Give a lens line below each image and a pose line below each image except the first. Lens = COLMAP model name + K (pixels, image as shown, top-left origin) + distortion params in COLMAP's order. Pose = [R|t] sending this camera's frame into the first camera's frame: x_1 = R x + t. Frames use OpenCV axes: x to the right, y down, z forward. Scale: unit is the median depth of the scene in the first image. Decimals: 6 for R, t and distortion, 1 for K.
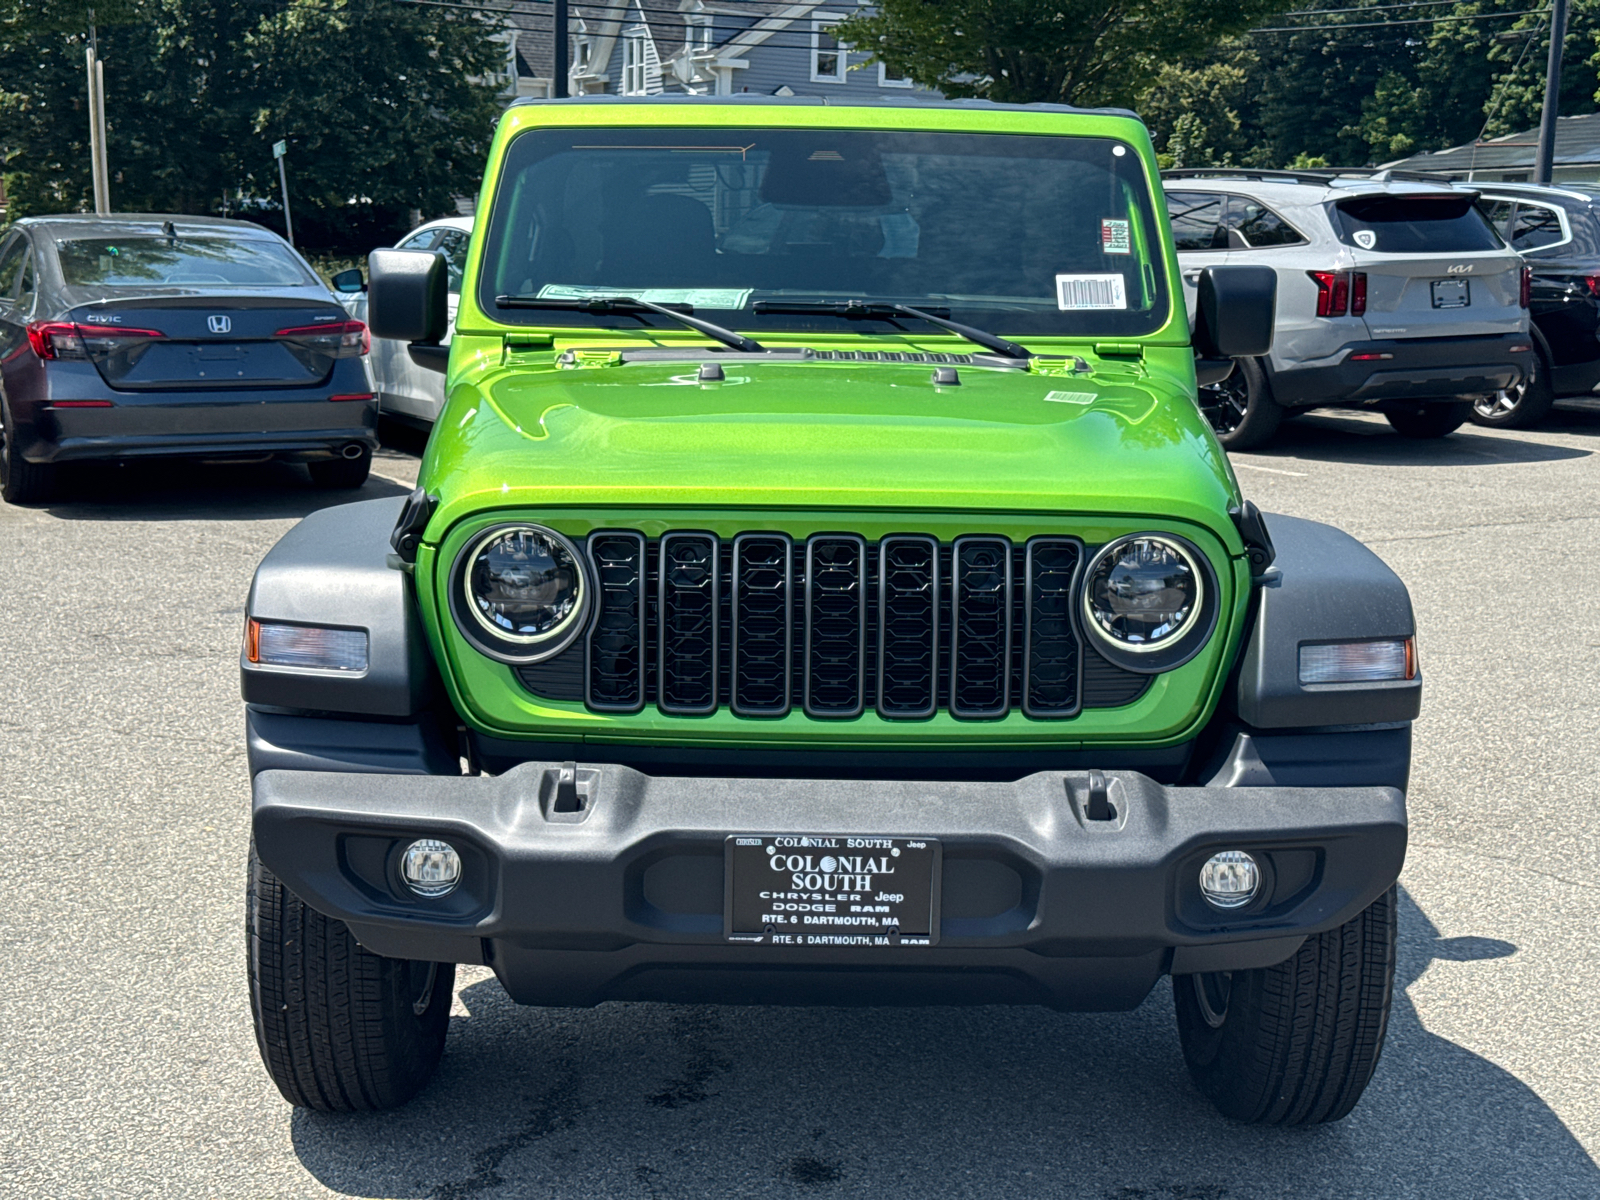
lens RADIAL K [[2335.8, 0, 801.0], [0, 2335.8, 585.5], [0, 0, 1]] dist [0.074552, 0.000000]
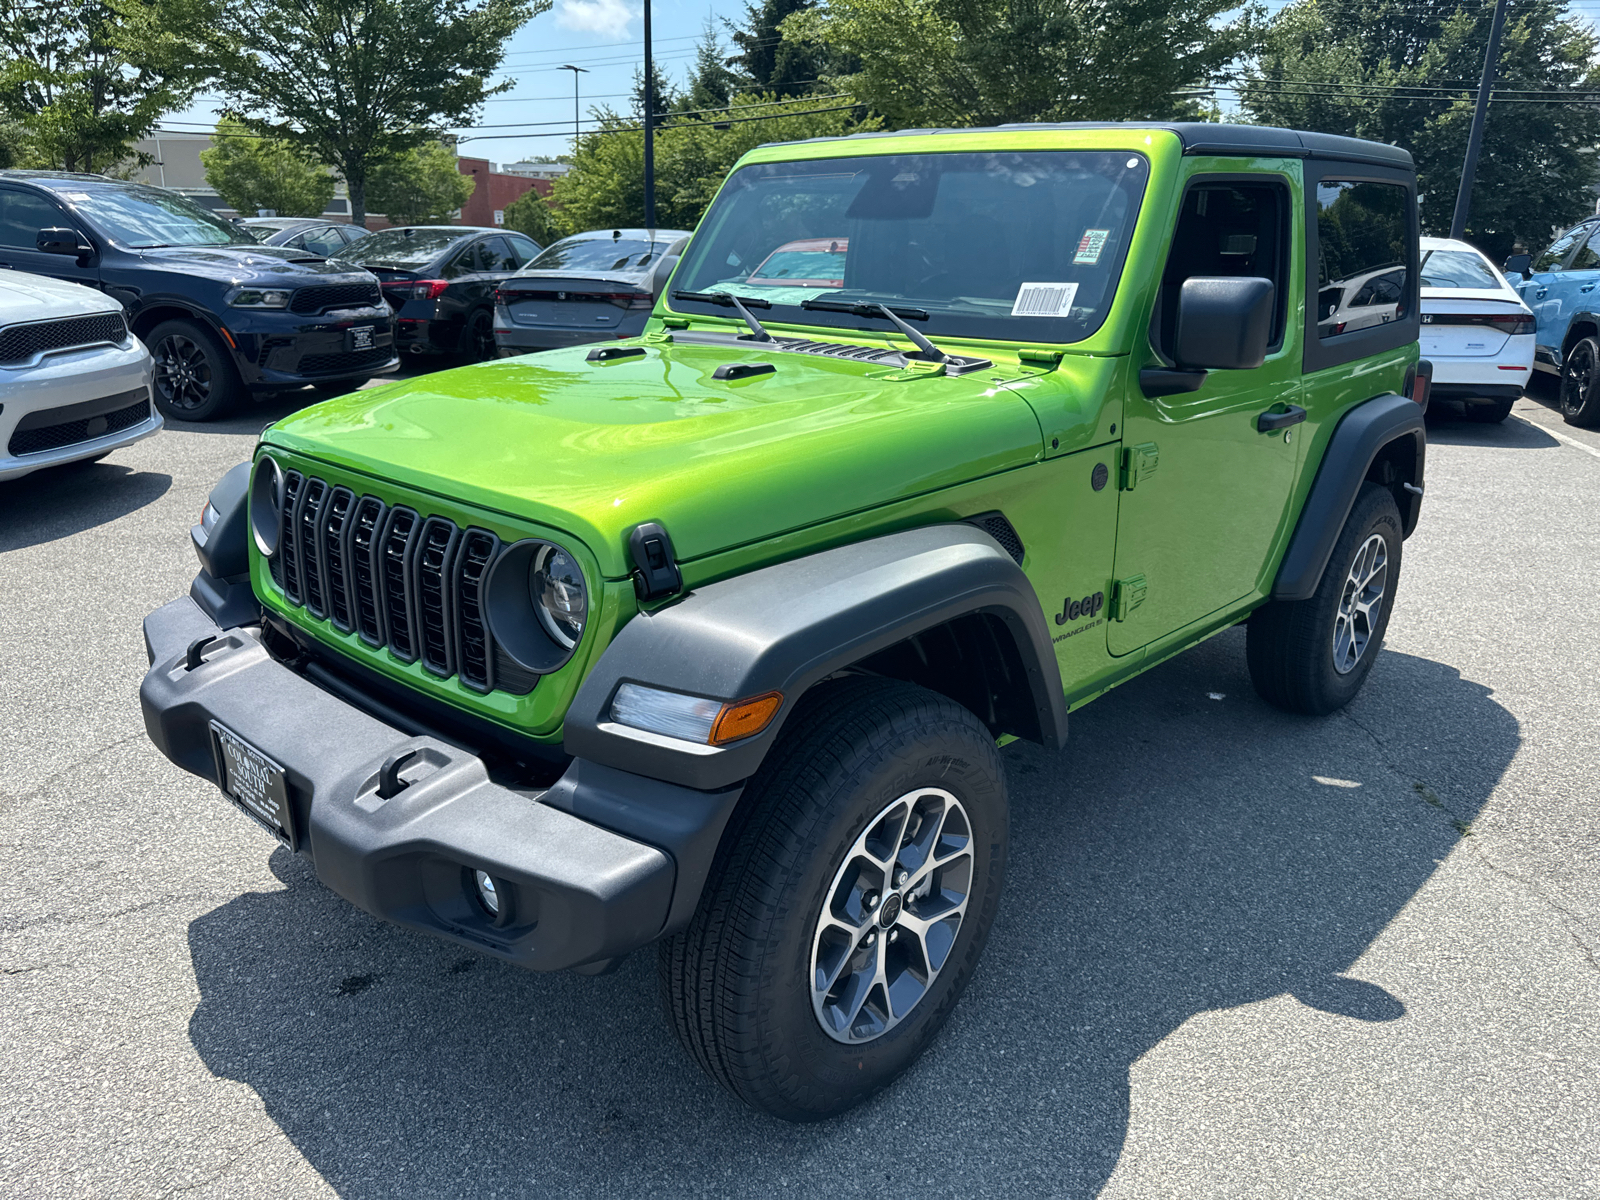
lens RADIAL K [[1161.2, 0, 809.1], [0, 1161.2, 608.4], [0, 0, 1]] dist [0.020371, -0.021397]
pose [[0.726823, 0.206540, -0.655034, 0.547096], [-0.107514, 0.976170, 0.188500, -0.097187], [0.678358, -0.066581, 0.731709, 0.670077]]
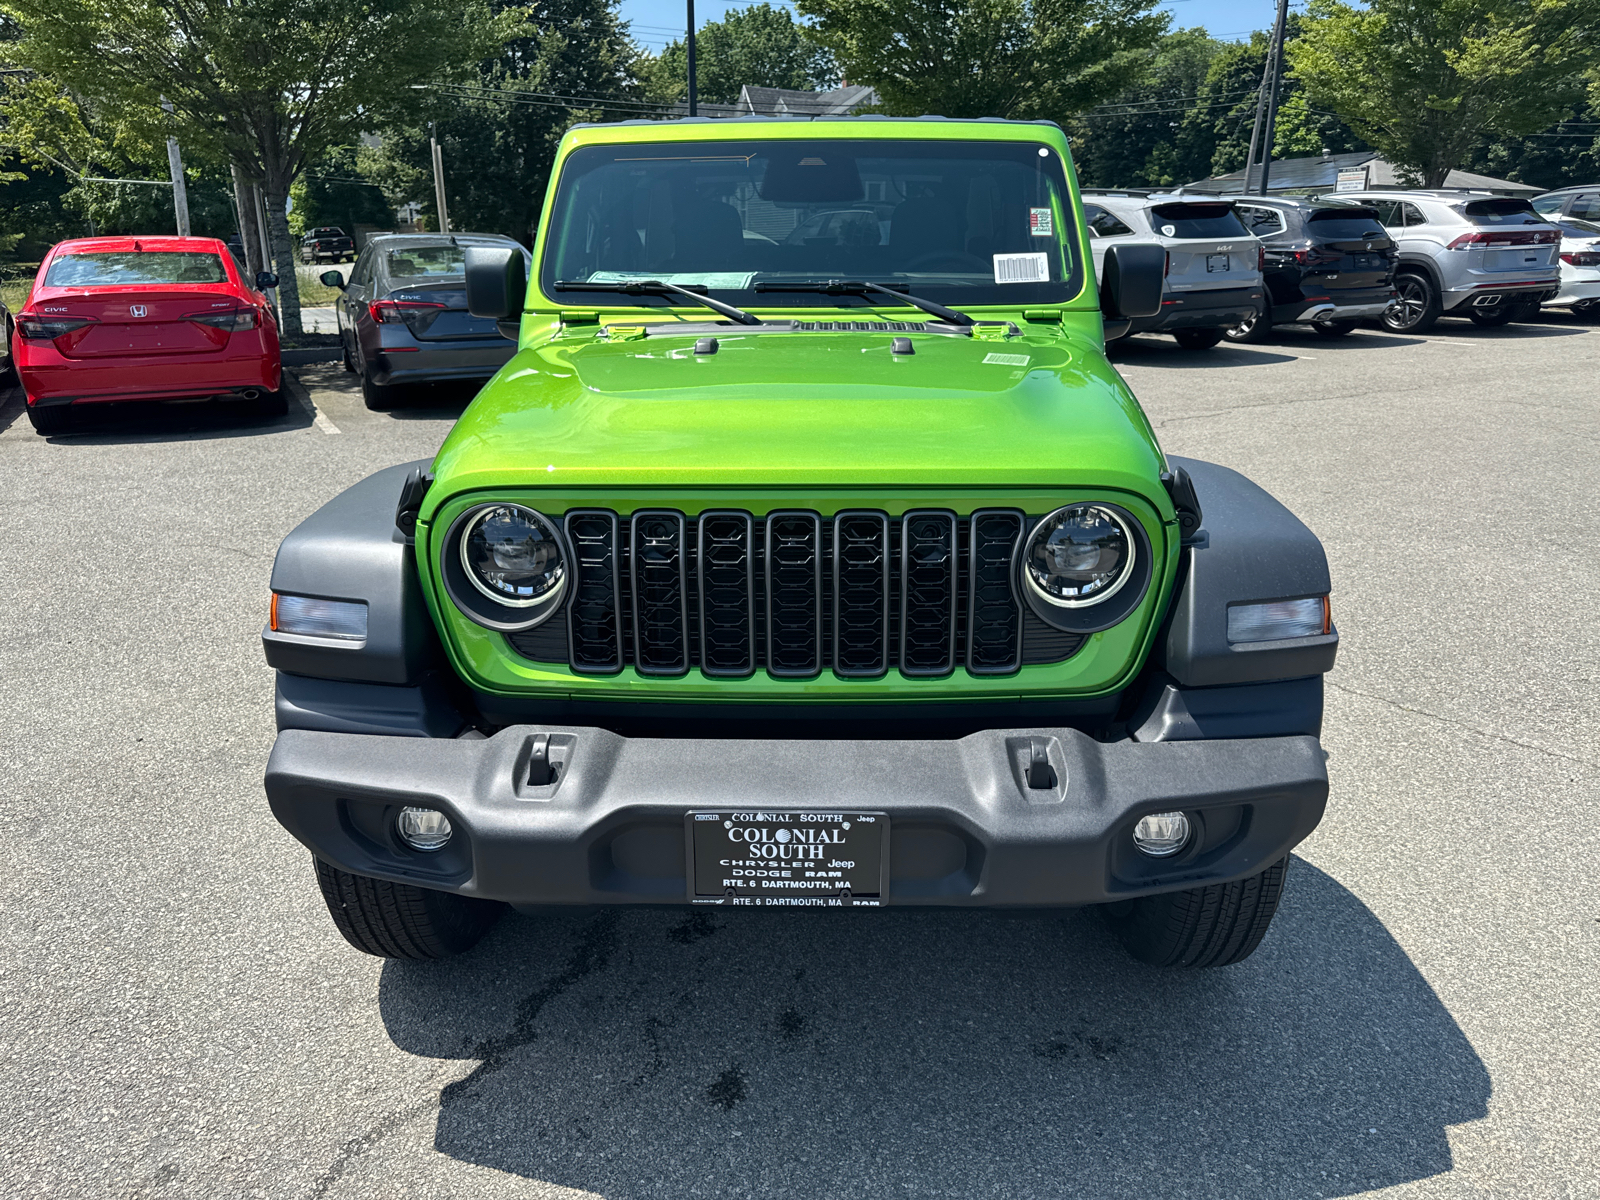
lens RADIAL K [[1161.2, 0, 807.7], [0, 1161.2, 610.5], [0, 0, 1]] dist [0.020371, -0.021397]
pose [[0.999214, -0.011462, -0.037947, 0.038944], [0.017360, 0.987135, 0.158941, -0.057302], [0.035637, -0.159475, 0.986558, 0.442724]]
